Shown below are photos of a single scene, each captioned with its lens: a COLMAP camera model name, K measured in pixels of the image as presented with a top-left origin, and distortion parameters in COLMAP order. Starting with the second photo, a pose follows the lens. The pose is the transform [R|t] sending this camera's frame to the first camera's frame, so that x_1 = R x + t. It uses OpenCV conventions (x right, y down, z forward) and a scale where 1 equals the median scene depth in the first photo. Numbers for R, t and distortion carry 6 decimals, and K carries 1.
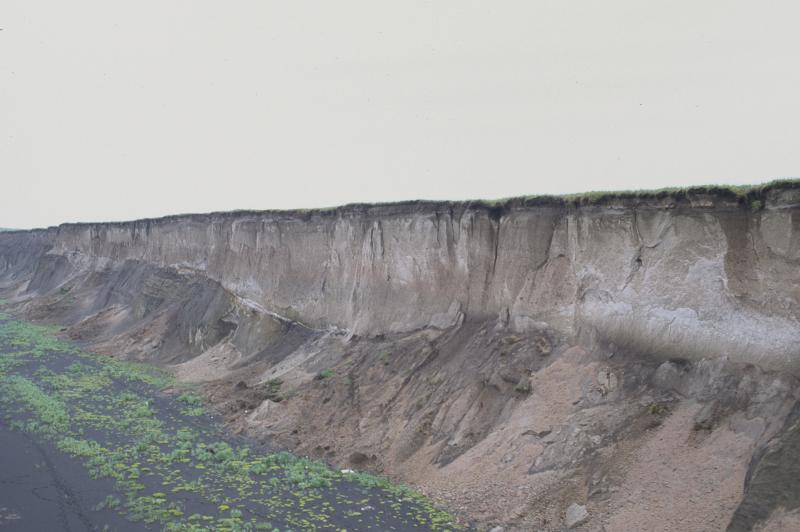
lens RADIAL K [[691.3, 0, 400.0], [0, 691.3, 266.0], [0, 0, 1]] dist [-0.107888, 0.007319]
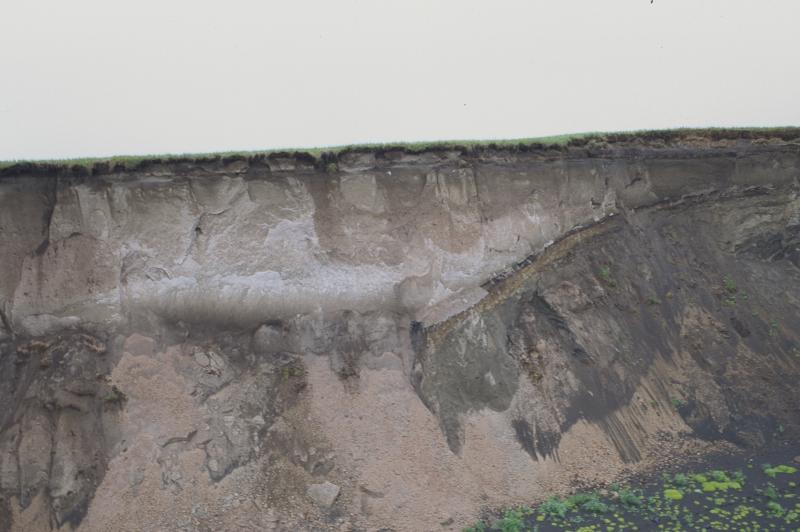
lens RADIAL K [[691.3, 0, 400.0], [0, 691.3, 266.0], [0, 0, 1]] dist [-0.107888, 0.007319]
pose [[0.453034, -0.145849, 0.879482, -0.399417], [0.087508, 0.989038, 0.118940, -0.050963], [-0.887188, 0.023078, 0.460831, 0.346181]]
